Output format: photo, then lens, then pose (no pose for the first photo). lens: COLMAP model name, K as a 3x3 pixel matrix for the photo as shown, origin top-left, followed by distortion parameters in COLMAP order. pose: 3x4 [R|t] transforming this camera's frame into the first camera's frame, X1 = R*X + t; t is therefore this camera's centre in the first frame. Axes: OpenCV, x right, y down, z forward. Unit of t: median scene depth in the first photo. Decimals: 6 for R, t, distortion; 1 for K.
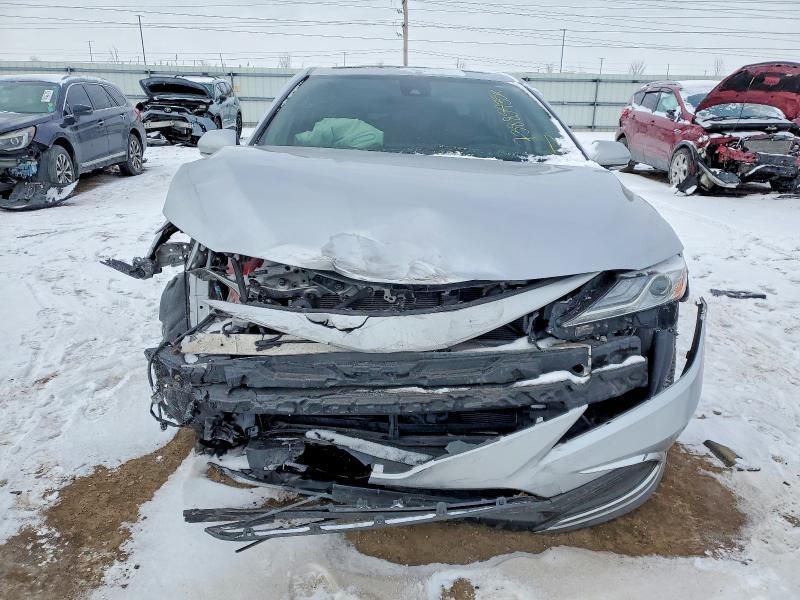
lens RADIAL K [[635.7, 0, 406.3], [0, 635.7, 299.3], [0, 0, 1]] dist [0.025714, 0.004597]
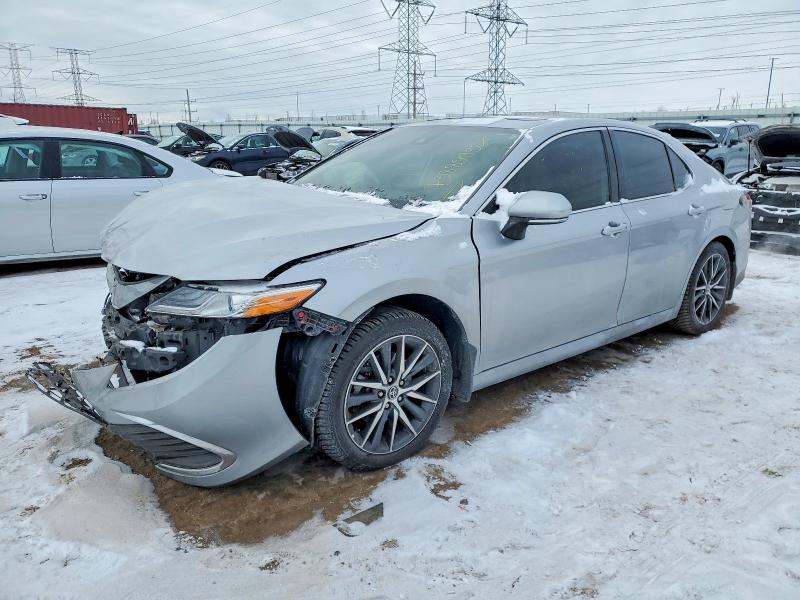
lens RADIAL K [[635.7, 0, 406.3], [0, 635.7, 299.3], [0, 0, 1]] dist [0.025714, 0.004597]
pose [[0.621165, 0.194898, -0.759058, 1.403908], [-0.242050, 0.968938, 0.050708, -0.157417], [0.745363, 0.152232, 0.649045, 0.451064]]
